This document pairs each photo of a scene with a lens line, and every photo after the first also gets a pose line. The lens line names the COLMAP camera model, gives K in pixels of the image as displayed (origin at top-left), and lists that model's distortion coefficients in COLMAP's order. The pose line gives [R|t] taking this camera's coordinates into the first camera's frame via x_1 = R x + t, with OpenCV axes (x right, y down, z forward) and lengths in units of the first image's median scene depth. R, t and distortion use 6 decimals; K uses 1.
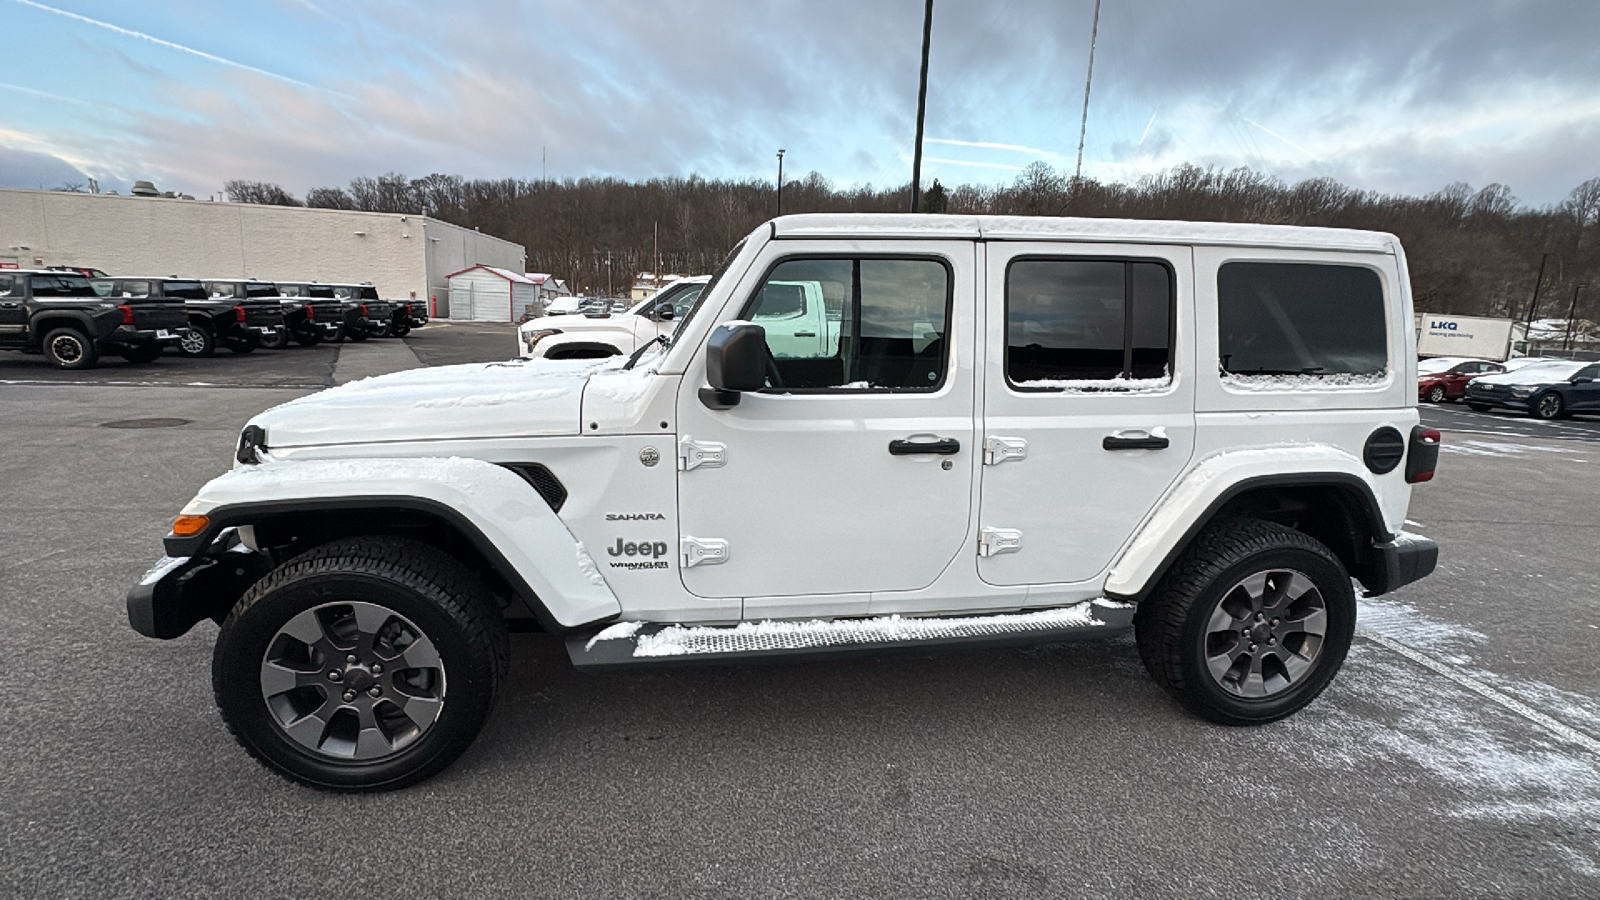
lens RADIAL K [[735.6, 0, 800.0], [0, 735.6, 450.0], [0, 0, 1]] dist [-0.000439, -0.000441]
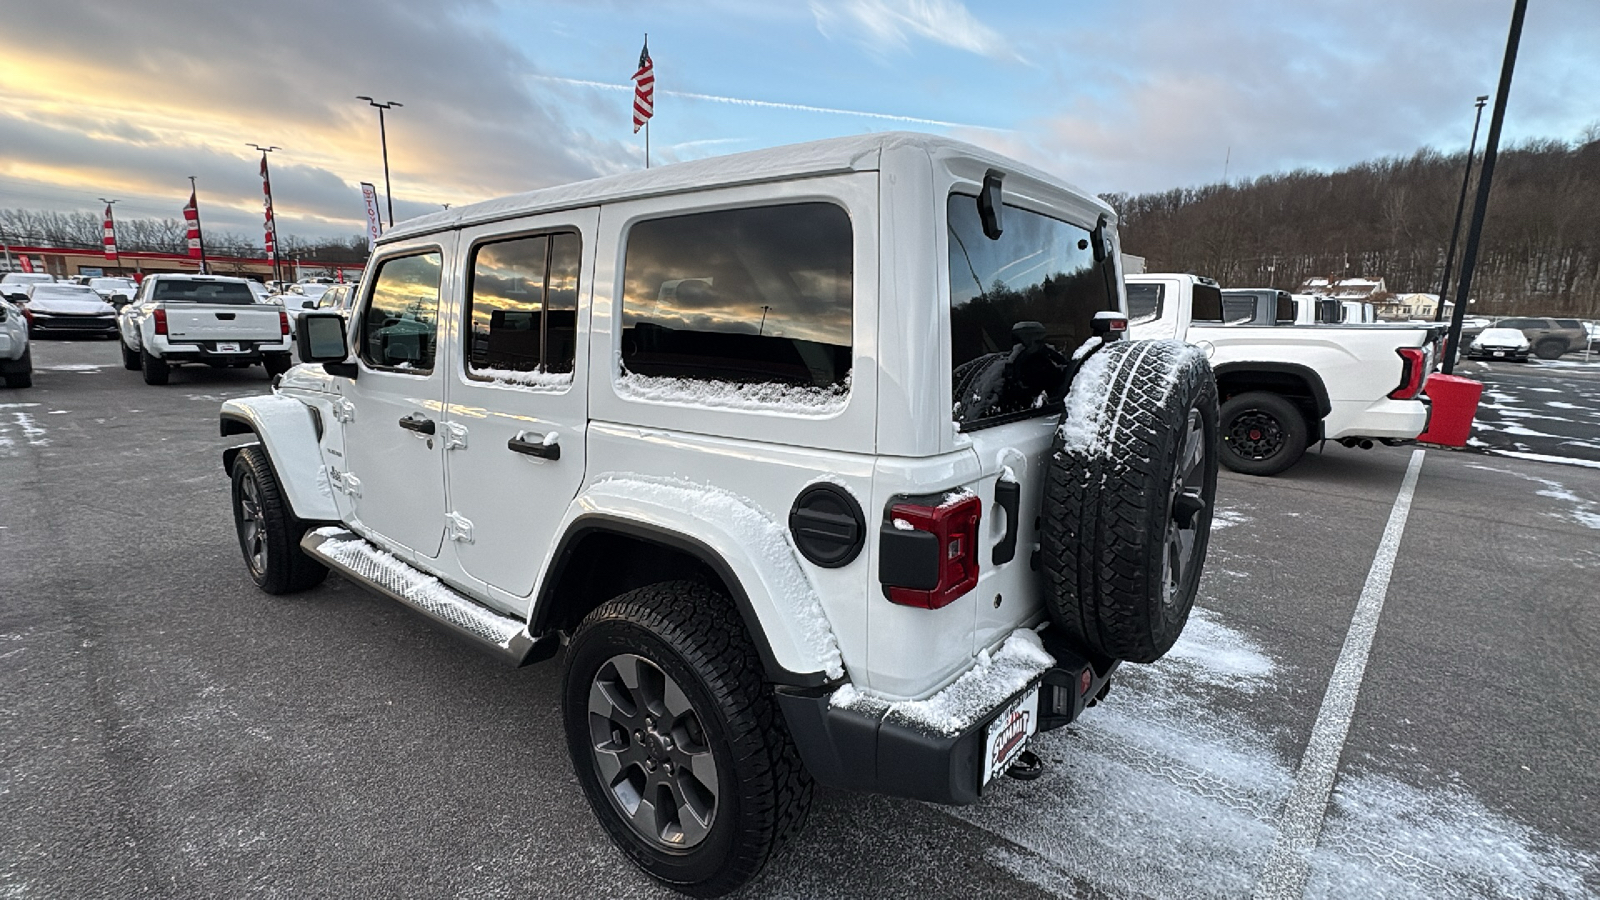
lens RADIAL K [[735.6, 0, 800.0], [0, 735.6, 450.0], [0, 0, 1]] dist [-0.000439, -0.000441]
pose [[0.655923, 0.119924, -0.745240, 1.201441], [-0.135191, 0.989999, 0.040323, -0.077062], [0.742622, 0.074301, 0.665576, 0.621122]]
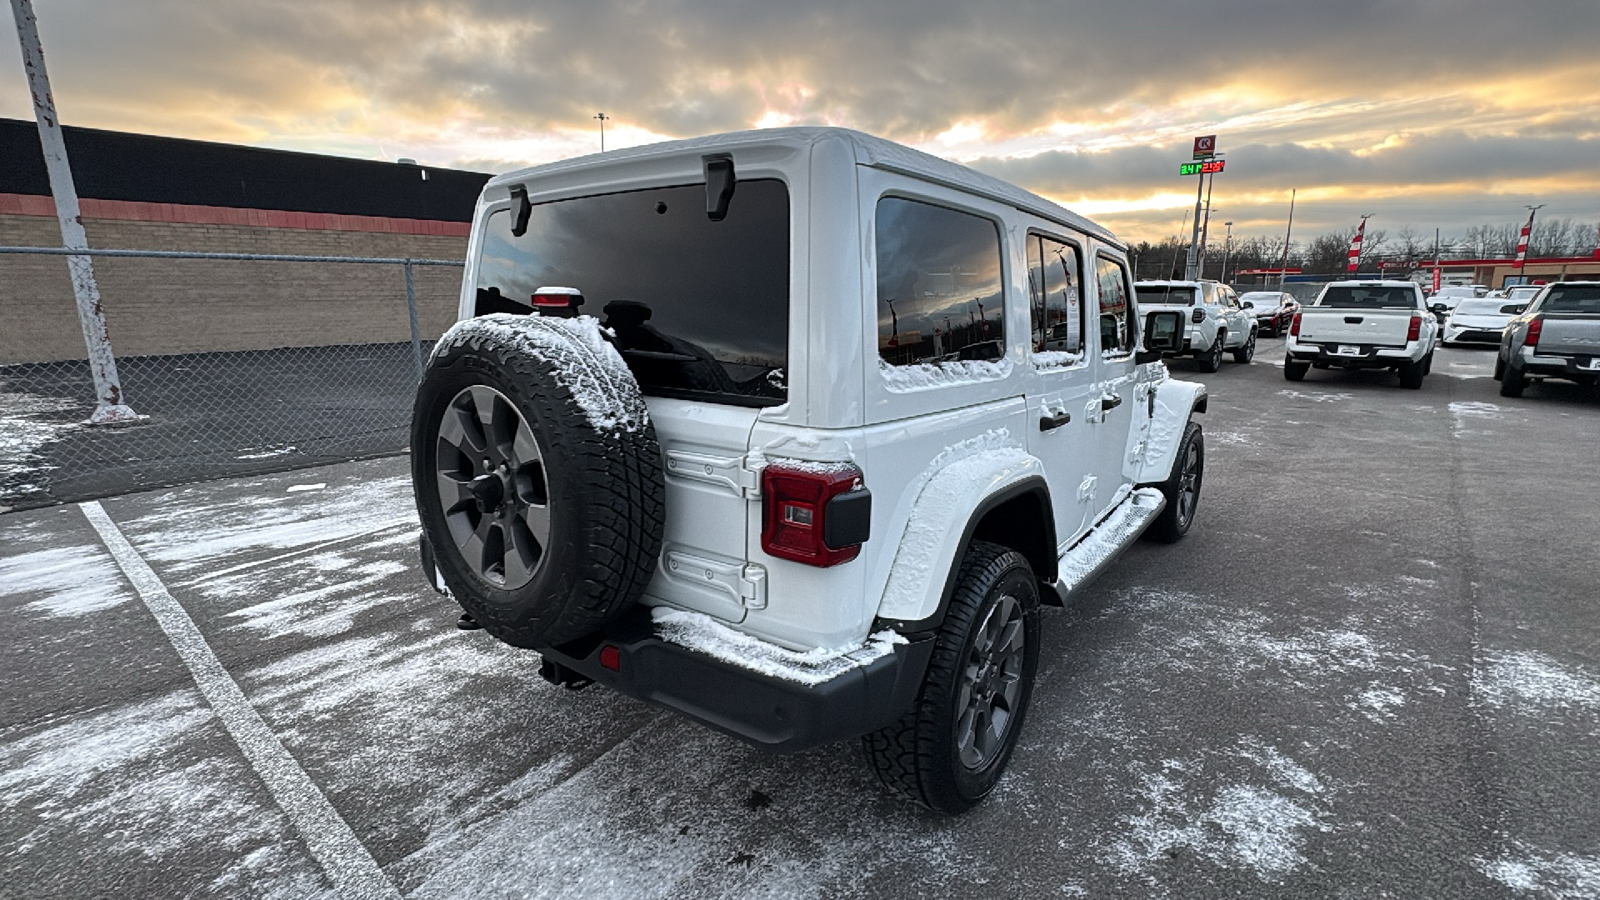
lens RADIAL K [[735.6, 0, 800.0], [0, 735.6, 450.0], [0, 0, 1]] dist [-0.000439, -0.000441]
pose [[-0.745080, 0.094109, -0.660302, 1.154493], [-0.153597, 0.939177, 0.307172, -0.318379], [0.649048, 0.330288, -0.685307, 1.947556]]
